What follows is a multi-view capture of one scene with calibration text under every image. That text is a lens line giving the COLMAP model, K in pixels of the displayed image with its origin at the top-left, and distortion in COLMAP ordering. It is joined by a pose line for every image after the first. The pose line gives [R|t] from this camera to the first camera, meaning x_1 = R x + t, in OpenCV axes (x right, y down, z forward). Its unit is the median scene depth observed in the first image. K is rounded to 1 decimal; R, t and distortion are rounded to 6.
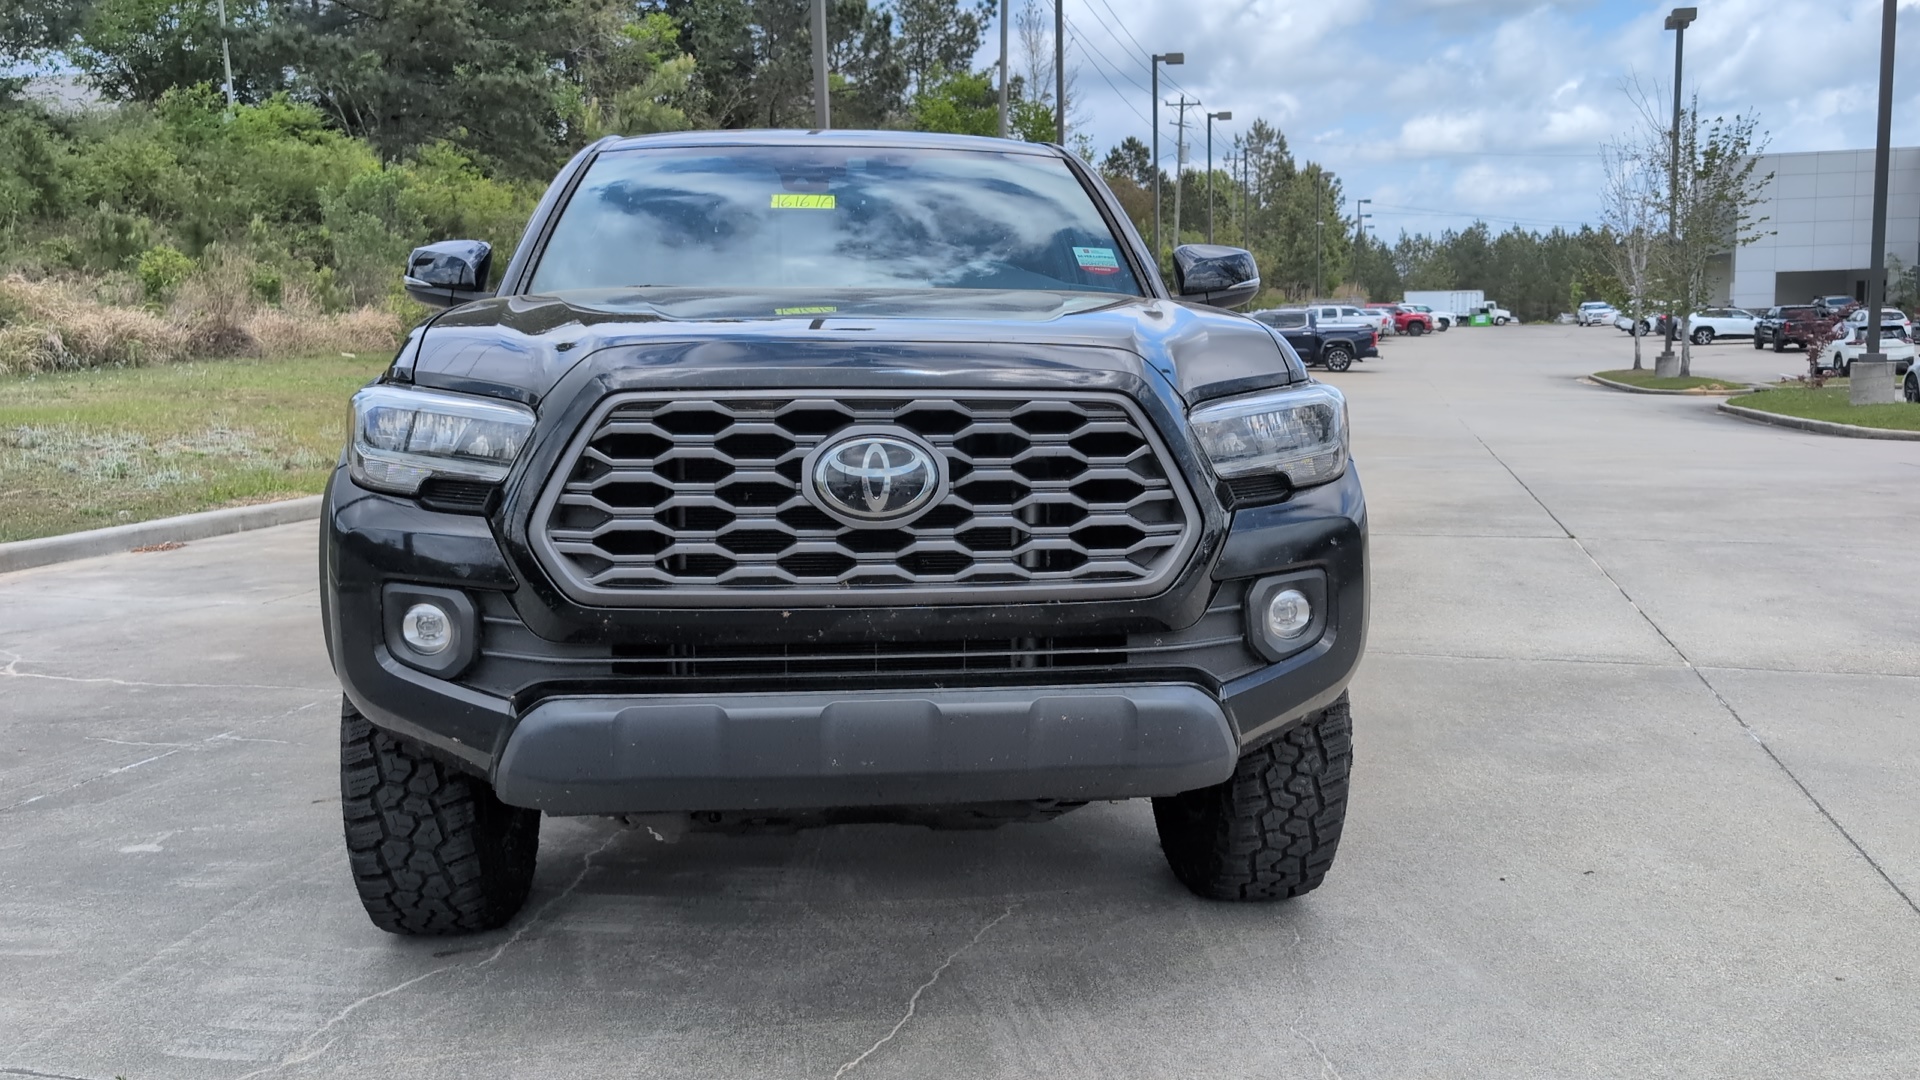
lens RADIAL K [[1583.8, 0, 966.4], [0, 1583.8, 522.8], [0, 0, 1]] dist [0.013034, -0.001810]
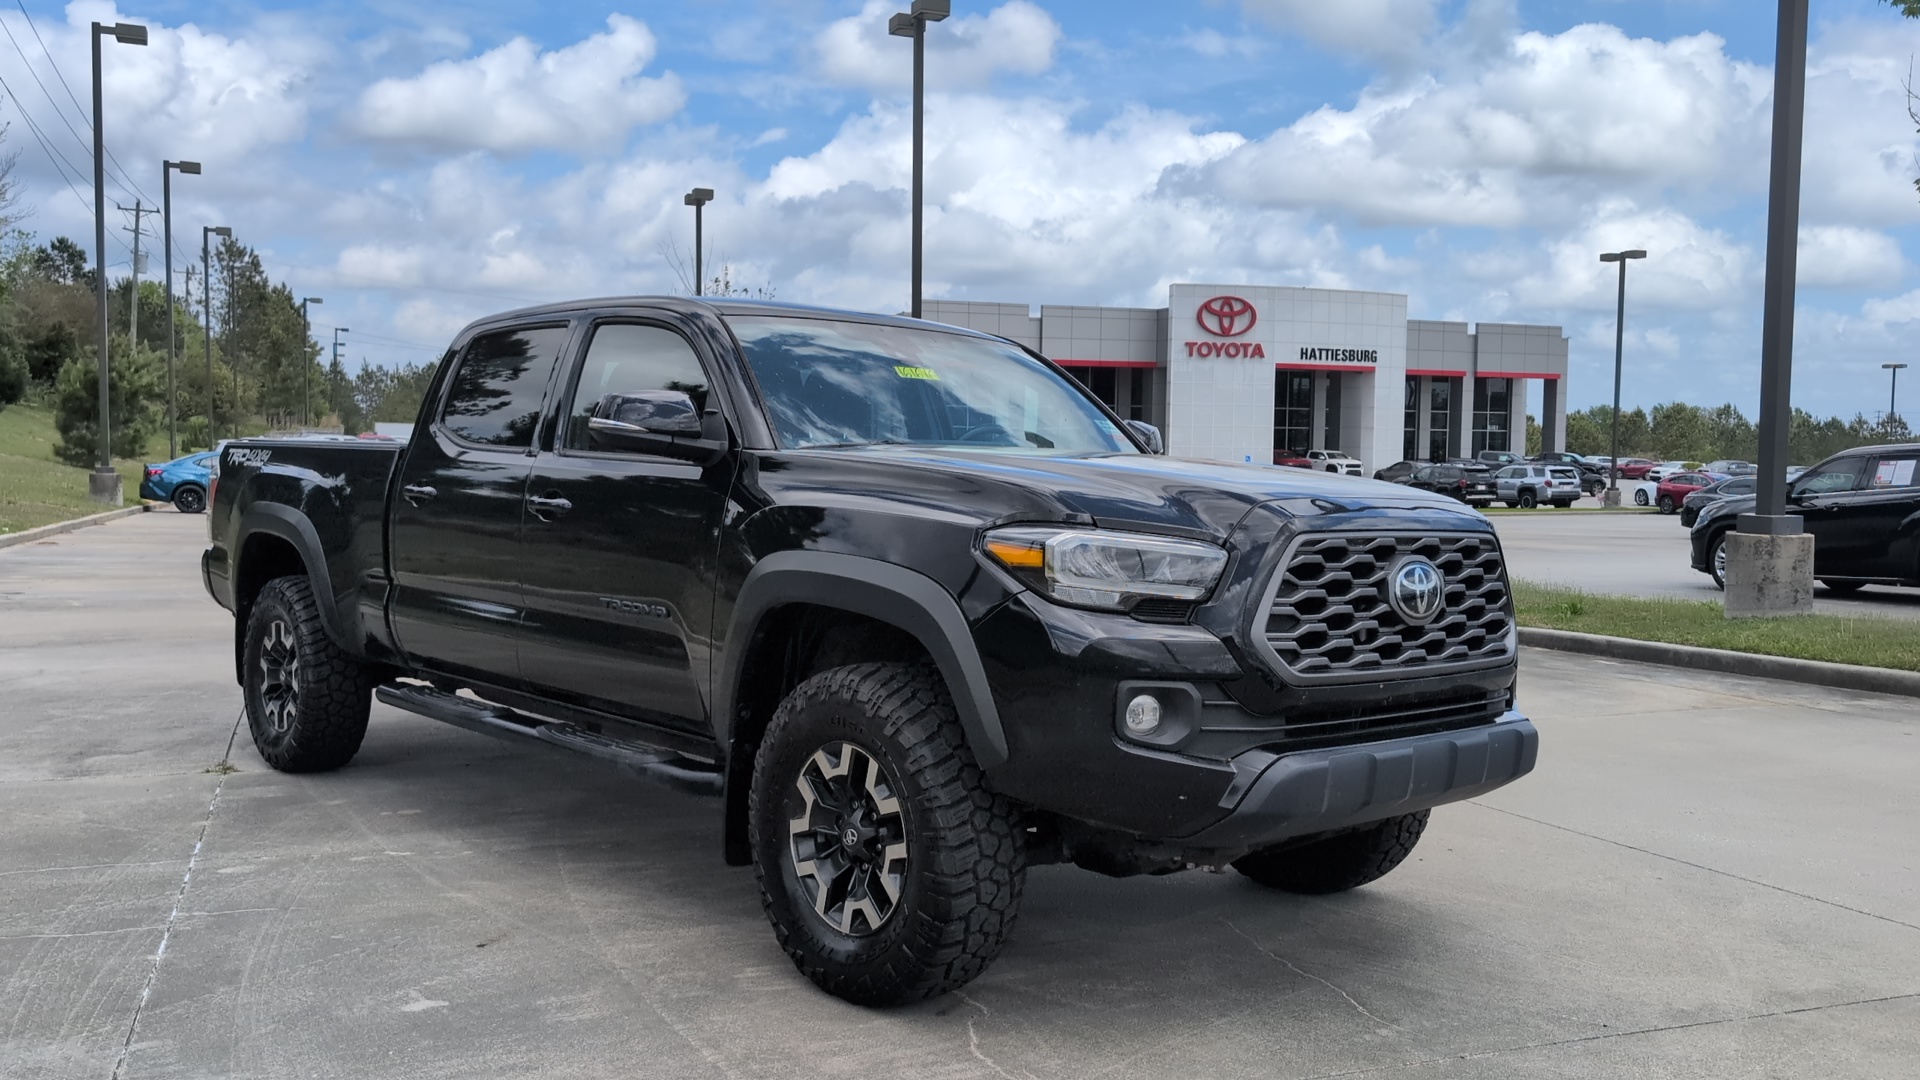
lens RADIAL K [[1573.8, 0, 960.0], [0, 1573.8, 540.0], [0, 0, 1]] dist [0.012765, -0.000129]
pose [[0.819464, -0.001412, 0.573129, -1.110960], [0.042992, 0.997331, -0.059014, -0.005922], [-0.571516, 0.073000, 0.817337, 0.028442]]
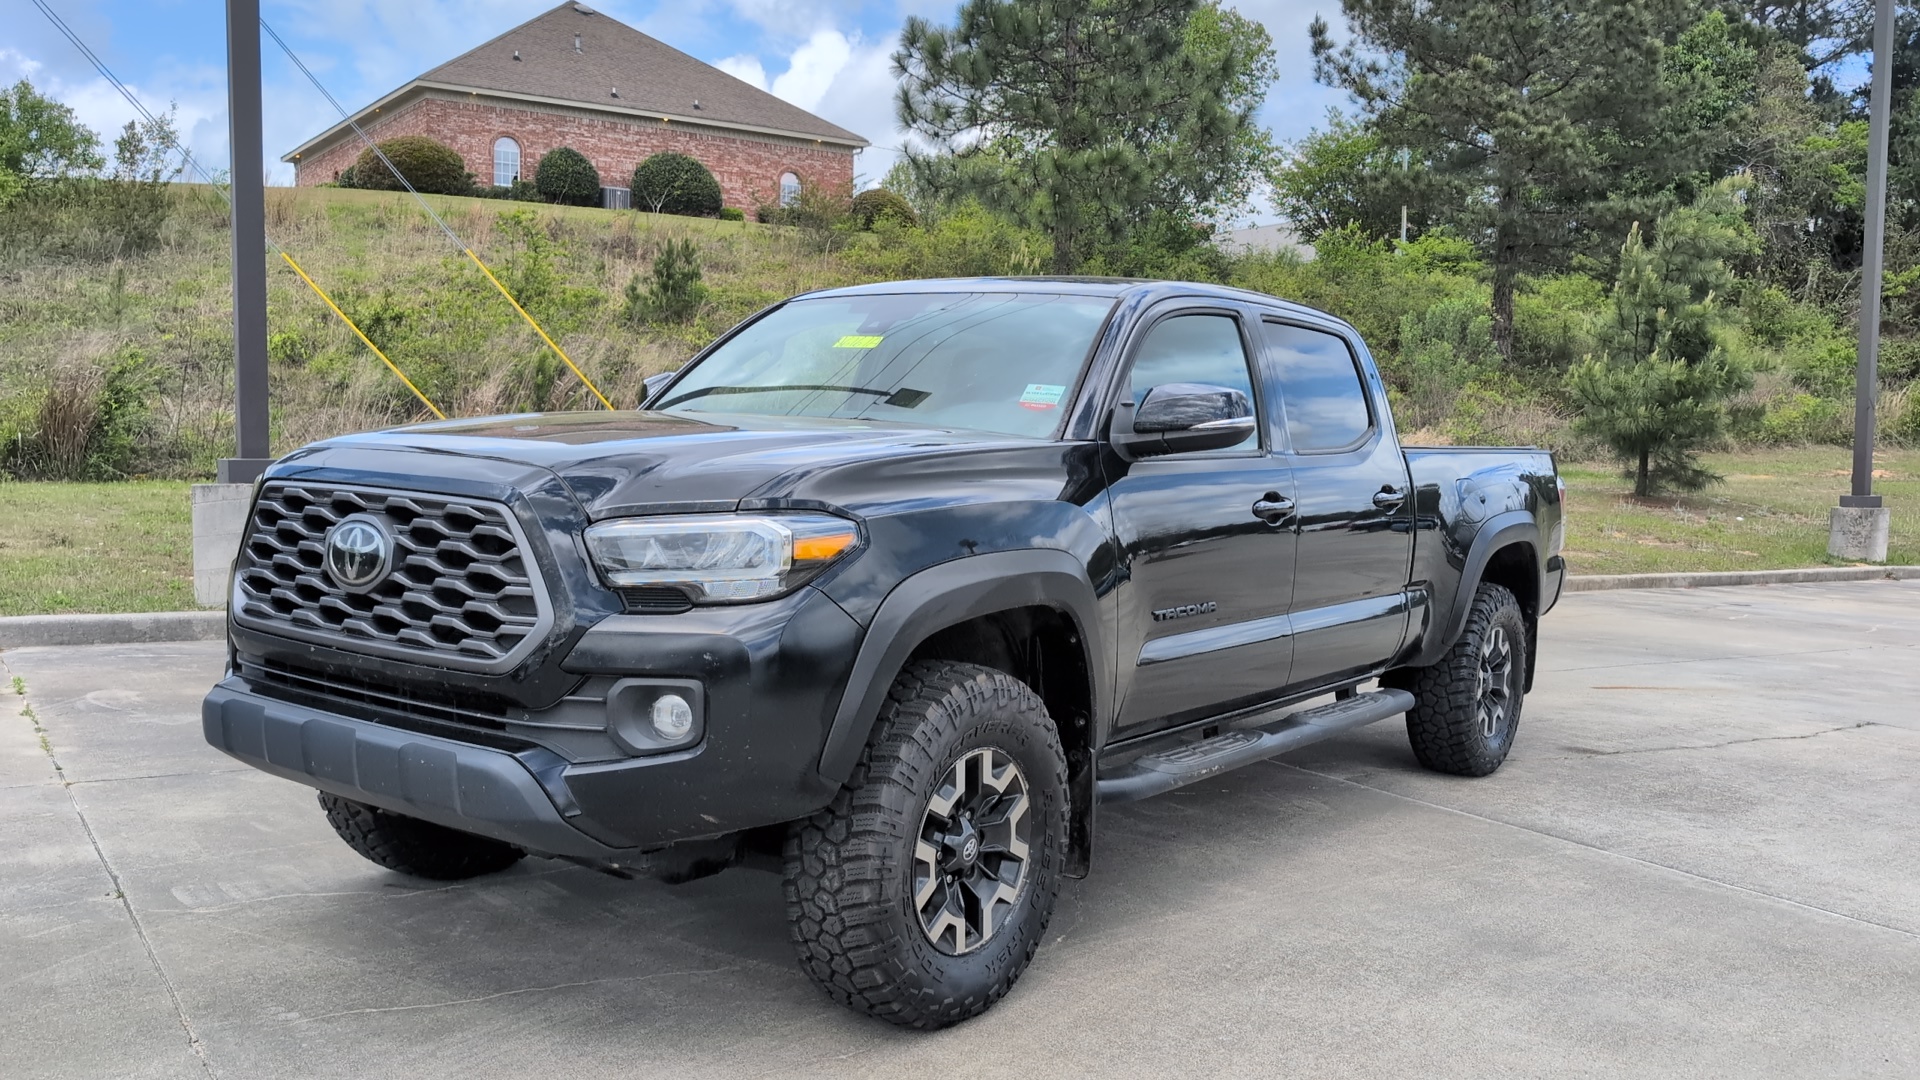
lens RADIAL K [[1573.8, 0, 960.0], [0, 1573.8, 540.0], [0, 0, 1]] dist [0.012765, -0.000129]
pose [[0.760803, 0.079273, -0.644123, 1.032628], [-0.121388, 0.992378, -0.021243, -0.064105], [0.637530, 0.094351, 0.764627, 0.278005]]
